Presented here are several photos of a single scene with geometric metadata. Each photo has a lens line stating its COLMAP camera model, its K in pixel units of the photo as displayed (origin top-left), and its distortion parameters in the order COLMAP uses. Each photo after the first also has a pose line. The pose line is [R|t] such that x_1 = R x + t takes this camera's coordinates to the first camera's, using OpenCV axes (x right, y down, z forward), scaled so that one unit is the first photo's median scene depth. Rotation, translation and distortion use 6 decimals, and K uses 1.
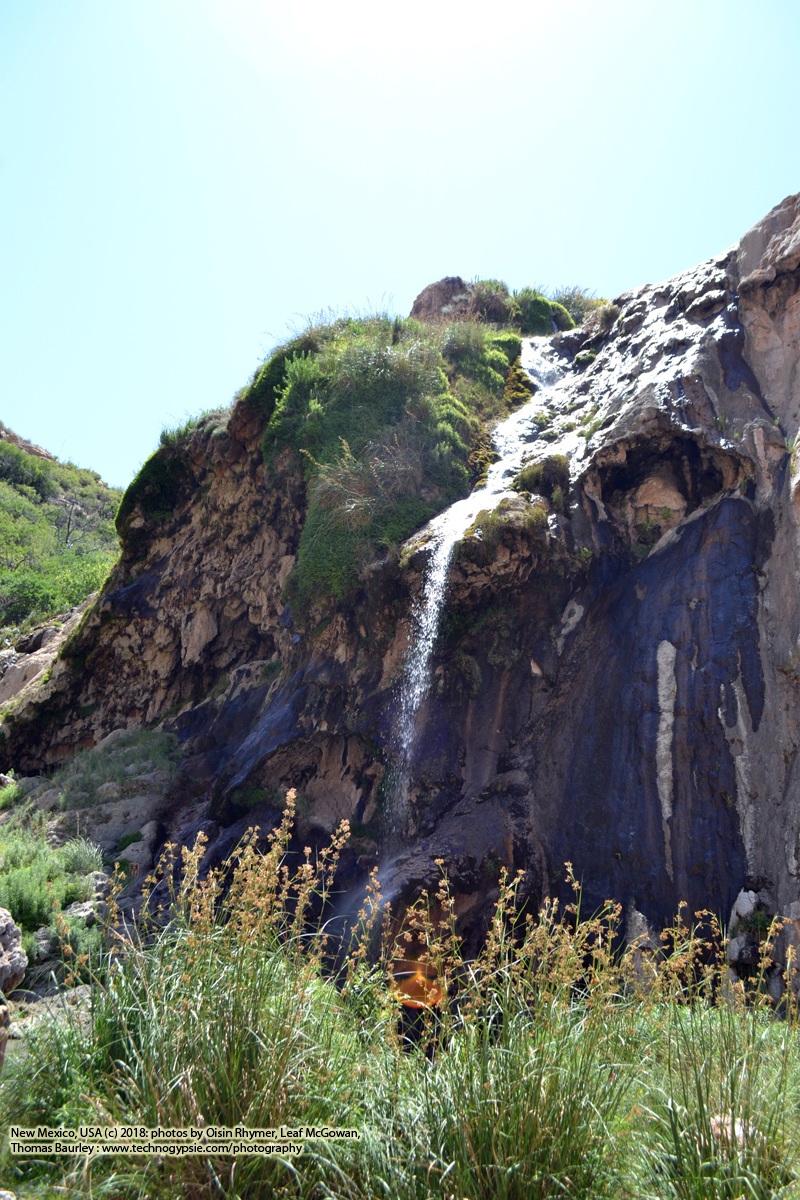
lens RADIAL K [[914.1, 0, 401.0], [0, 914.1, 599.6], [0, 0, 1]] dist [-0.080567, -0.004358]
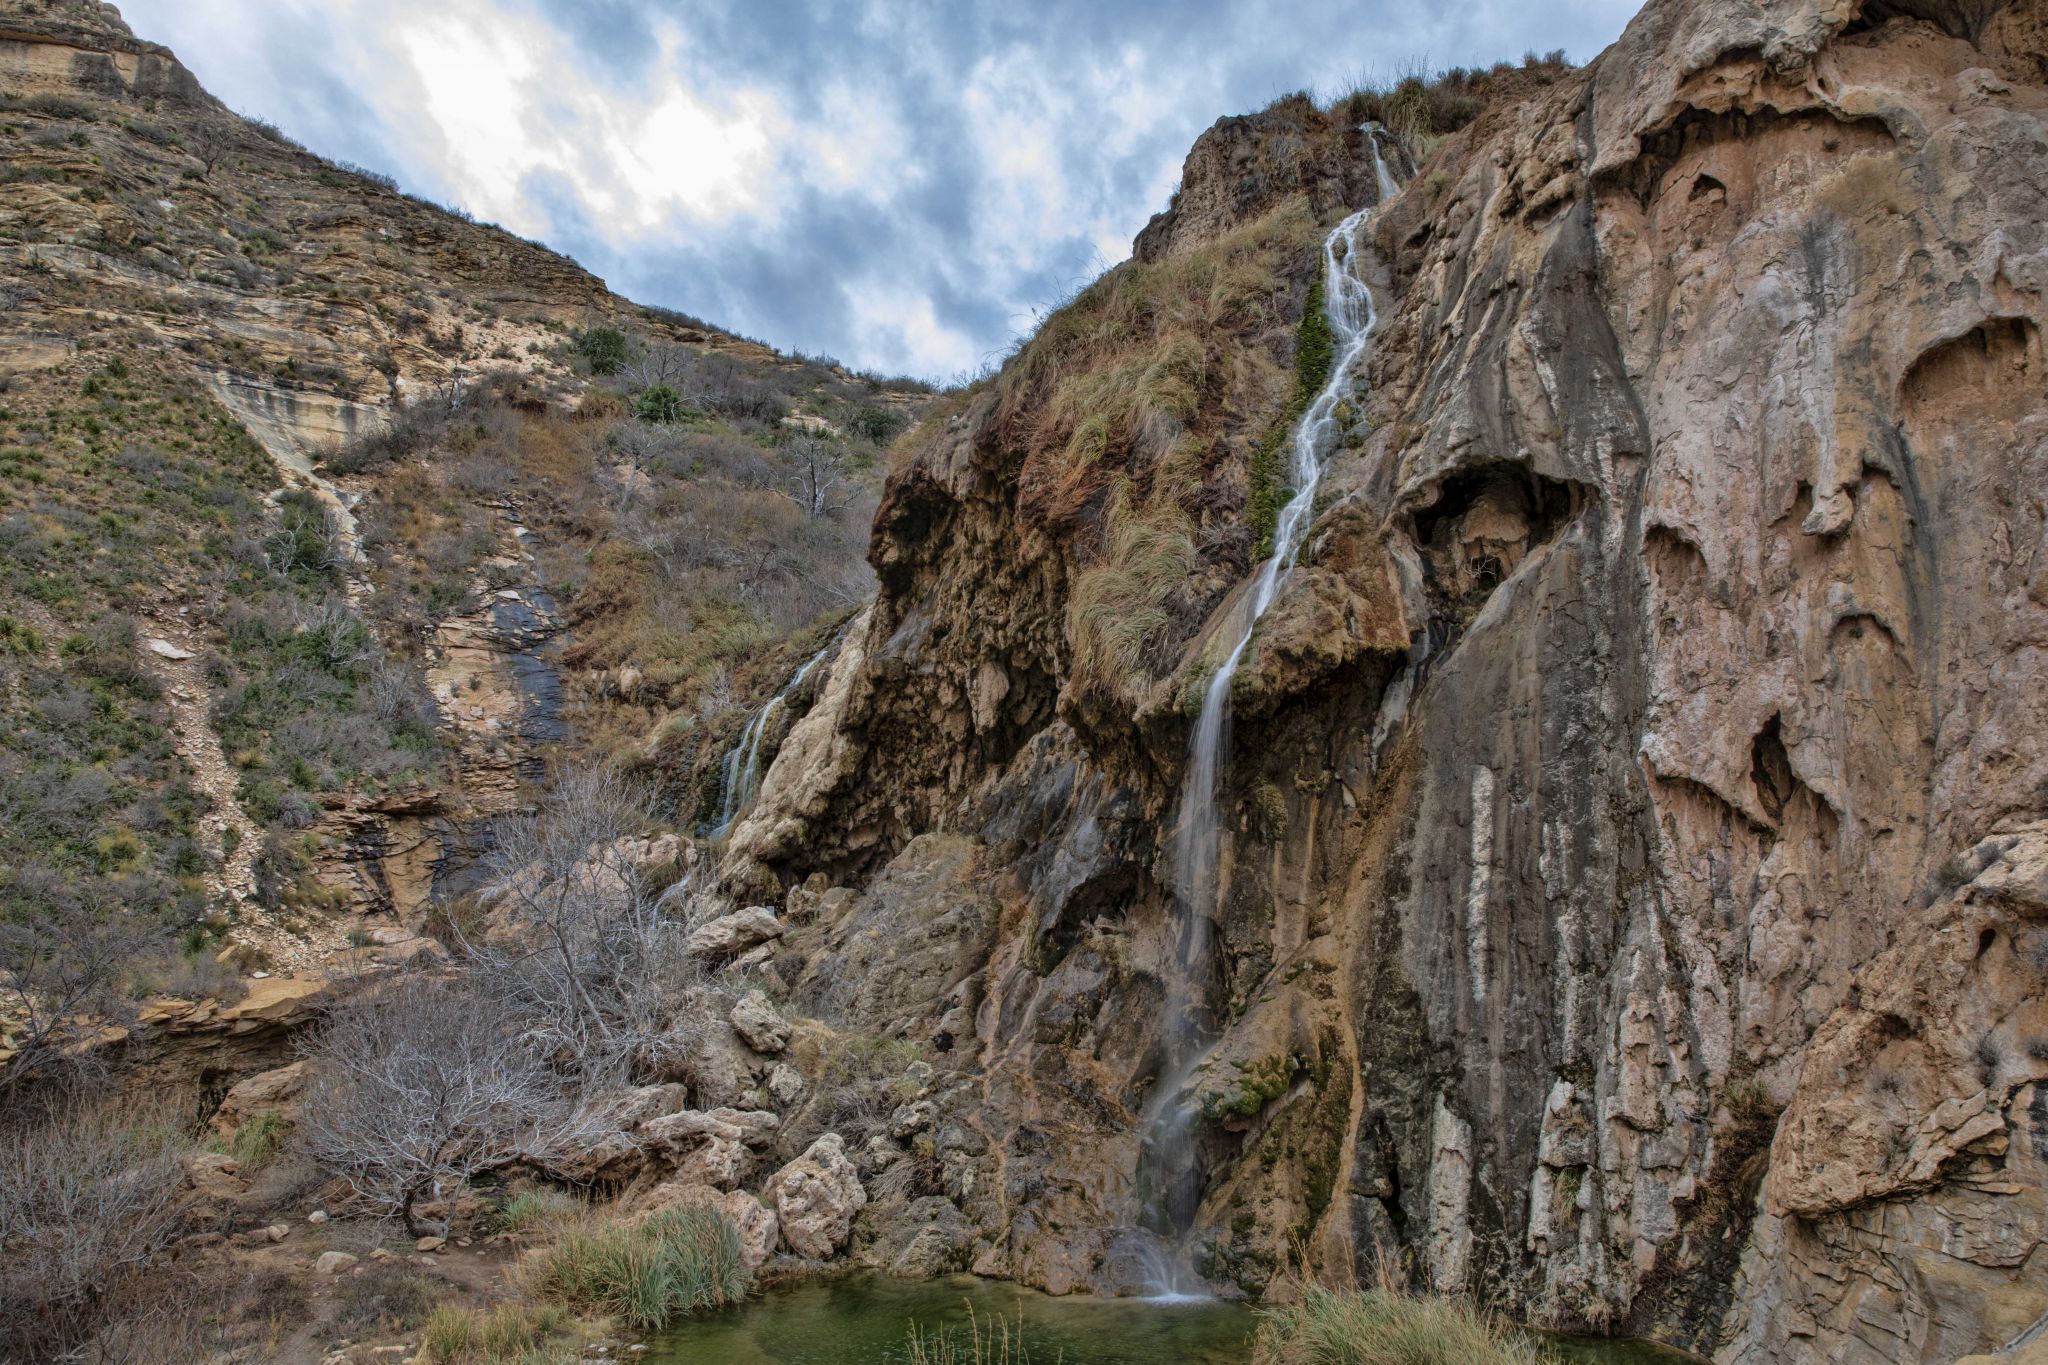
lens RADIAL K [[1277.7, 0, 1021.3], [0, 1277.7, 683.3], [0, 0, 1]] dist [-0.058577, -0.000286]
pose [[0.960347, -0.153794, -0.232552, 0.109209], [0.195690, 0.965939, 0.169314, -0.218414], [0.198591, -0.208108, 0.957733, -0.156231]]
